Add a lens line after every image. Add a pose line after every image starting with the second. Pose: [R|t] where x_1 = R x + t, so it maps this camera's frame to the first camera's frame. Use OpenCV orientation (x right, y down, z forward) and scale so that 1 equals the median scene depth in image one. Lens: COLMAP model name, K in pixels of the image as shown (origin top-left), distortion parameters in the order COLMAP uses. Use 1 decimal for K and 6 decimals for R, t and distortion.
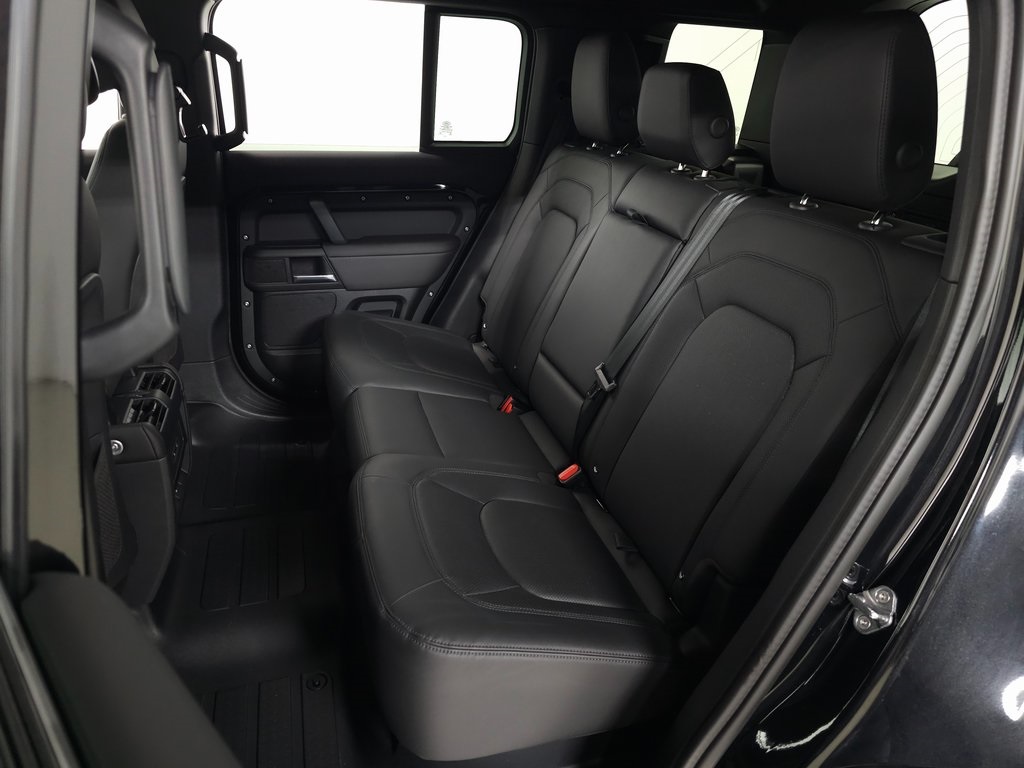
lens RADIAL K [[694.2, 0, 512.9], [0, 694.2, 377.6], [0, 0, 1]] dist [0.056619, -0.076922]
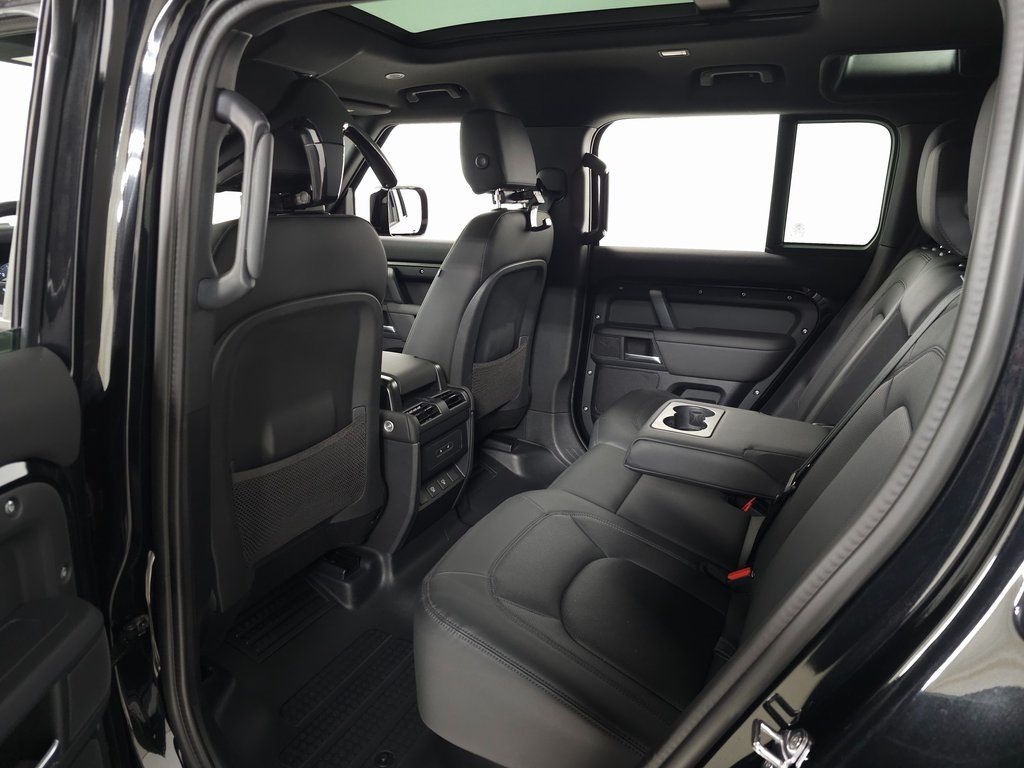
lens RADIAL K [[694.2, 0, 512.9], [0, 694.2, 377.6], [0, 0, 1]] dist [0.056619, -0.076922]
pose [[0.723623, 0.143903, -0.675028, 0.320103], [-0.263567, 0.961518, -0.077564, 0.028139], [0.637889, 0.234042, 0.733704, 0.063964]]
